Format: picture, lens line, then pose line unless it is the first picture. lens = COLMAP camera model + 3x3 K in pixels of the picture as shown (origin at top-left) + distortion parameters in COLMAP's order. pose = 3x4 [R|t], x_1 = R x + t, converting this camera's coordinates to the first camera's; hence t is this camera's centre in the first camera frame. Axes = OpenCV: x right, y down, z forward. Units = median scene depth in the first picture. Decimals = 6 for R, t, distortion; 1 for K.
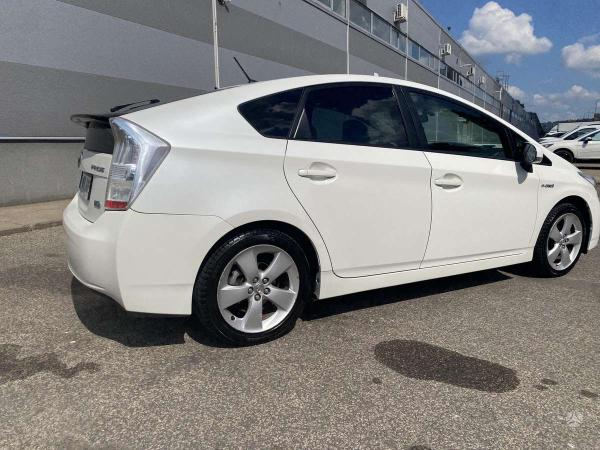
lens RADIAL K [[440.4, 0, 300.0], [0, 440.4, 225.0], [0, 0, 1]] dist [0.001096, 0.001911]
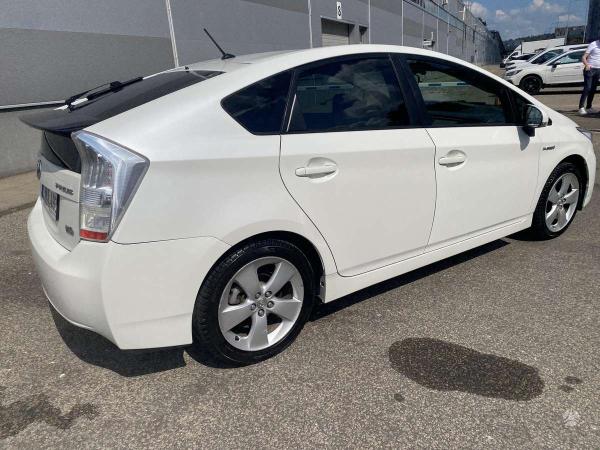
lens RADIAL K [[442.5, 0, 293.7], [0, 442.5, 225.1], [0, 0, 1]] dist [0.003019, -0.001495]
pose [[0.995743, -0.076559, 0.051329, -0.062819], [0.068722, 0.987749, 0.140102, -0.142268], [-0.061427, -0.135978, 0.988806, 0.109167]]
